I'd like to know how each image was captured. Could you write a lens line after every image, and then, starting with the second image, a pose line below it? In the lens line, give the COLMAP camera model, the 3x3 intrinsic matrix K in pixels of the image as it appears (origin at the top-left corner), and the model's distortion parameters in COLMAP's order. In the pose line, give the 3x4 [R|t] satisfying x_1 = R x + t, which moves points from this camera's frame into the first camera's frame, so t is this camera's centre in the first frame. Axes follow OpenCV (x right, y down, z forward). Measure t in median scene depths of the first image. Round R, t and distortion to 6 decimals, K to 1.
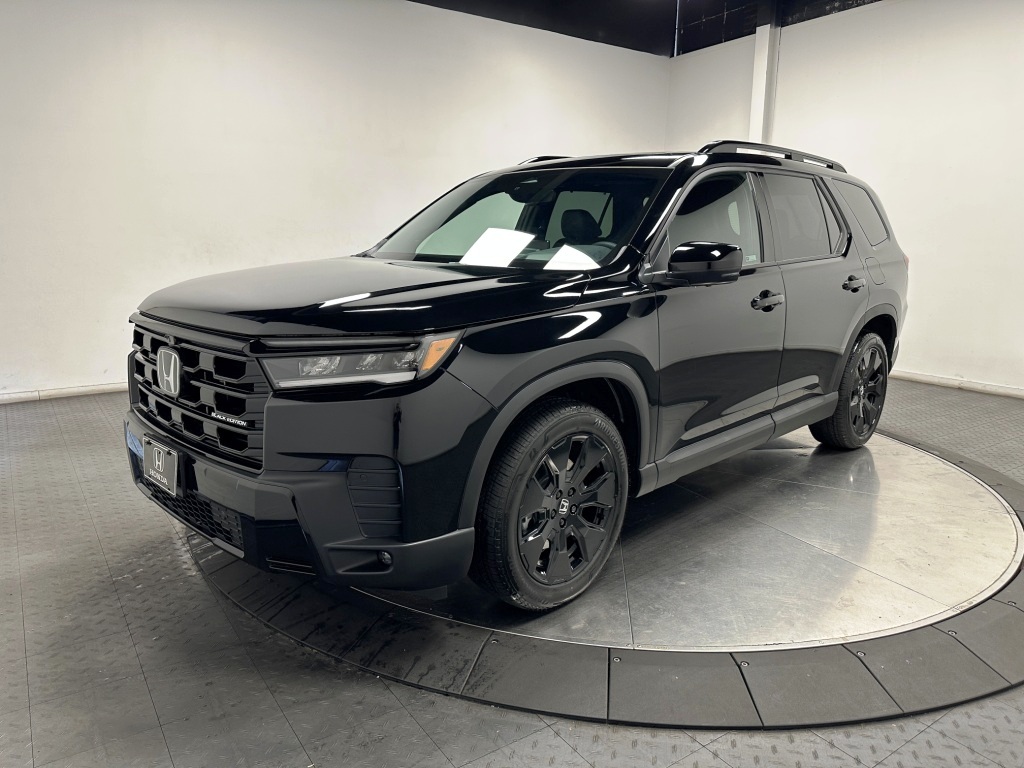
lens RADIAL K [[715.6, 0, 512.0], [0, 715.6, 384.0], [0, 0, 1]] dist [0.128742, -0.210056]
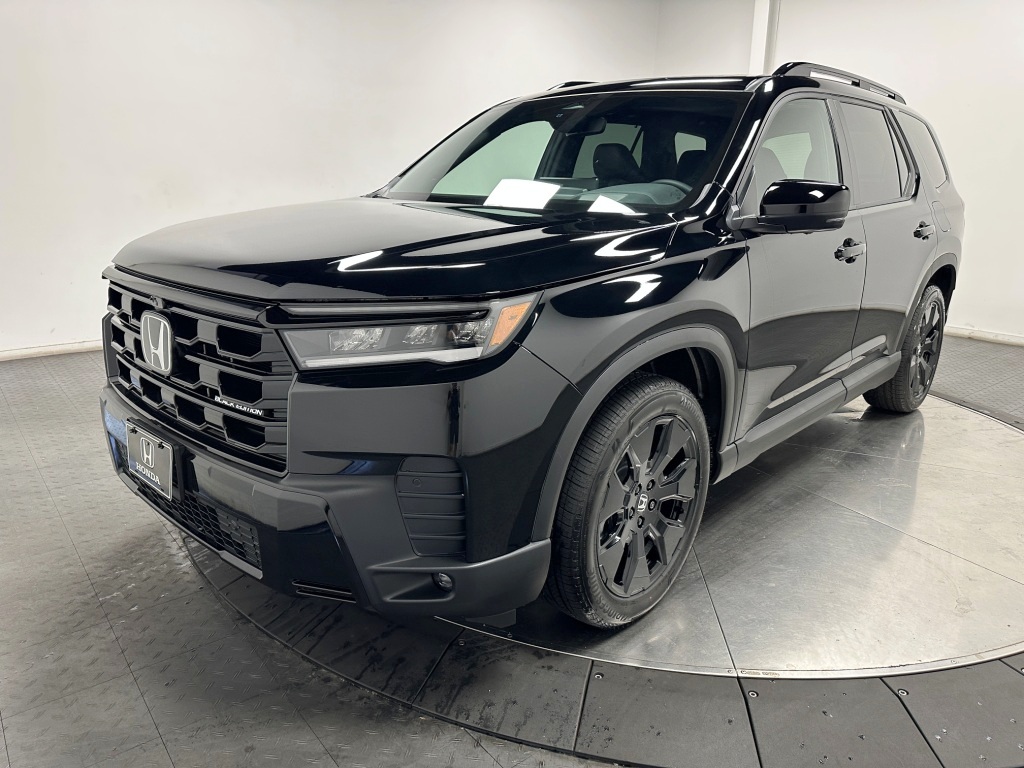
lens RADIAL K [[722.7, 0, 515.6], [0, 722.7, 378.7], [0, 0, 1]] dist [0.102043, -0.155925]
pose [[0.999415, -0.003945, 0.033968, -0.102652], [0.001666, 0.997761, 0.066864, -0.029055], [-0.034156, -0.066768, 0.997184, 0.178406]]
